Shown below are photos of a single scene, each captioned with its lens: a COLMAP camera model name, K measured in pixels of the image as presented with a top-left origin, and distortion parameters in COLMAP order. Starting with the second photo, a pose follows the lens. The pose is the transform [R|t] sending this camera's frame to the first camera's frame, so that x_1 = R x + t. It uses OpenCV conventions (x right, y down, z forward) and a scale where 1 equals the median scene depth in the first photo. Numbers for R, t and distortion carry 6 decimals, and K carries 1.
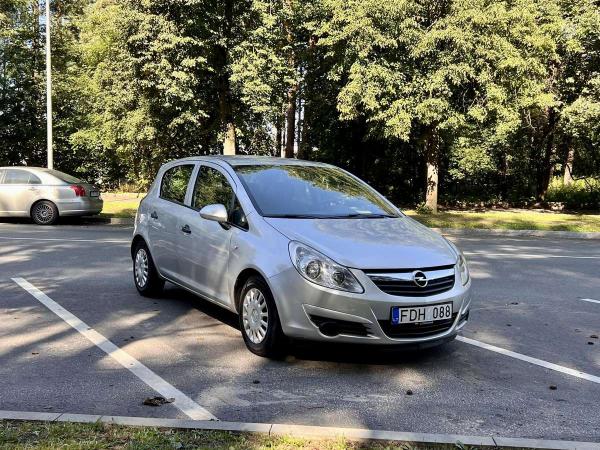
lens RADIAL K [[713.1, 0, 300.0], [0, 713.1, 225.0], [0, 0, 1]] dist [0.006149, -0.211415]
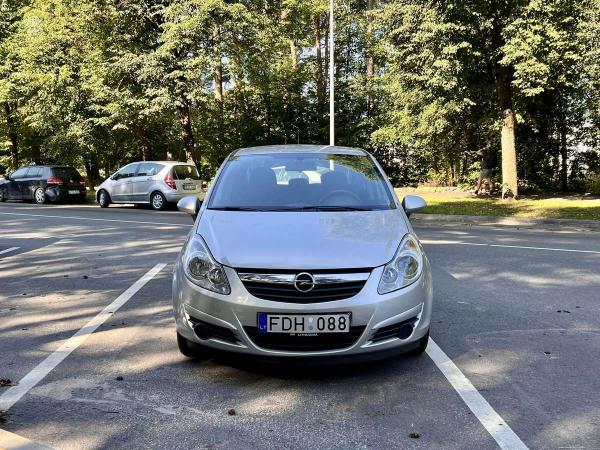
lens RADIAL K [[713.1, 0, 300.0], [0, 713.1, 225.0], [0, 0, 1]] dist [0.006149, -0.211415]
pose [[0.844142, 0.004443, -0.536101, 0.185264], [-0.001018, 0.999977, 0.006684, 0.000729], [0.536118, -0.005097, 0.844128, 0.085842]]
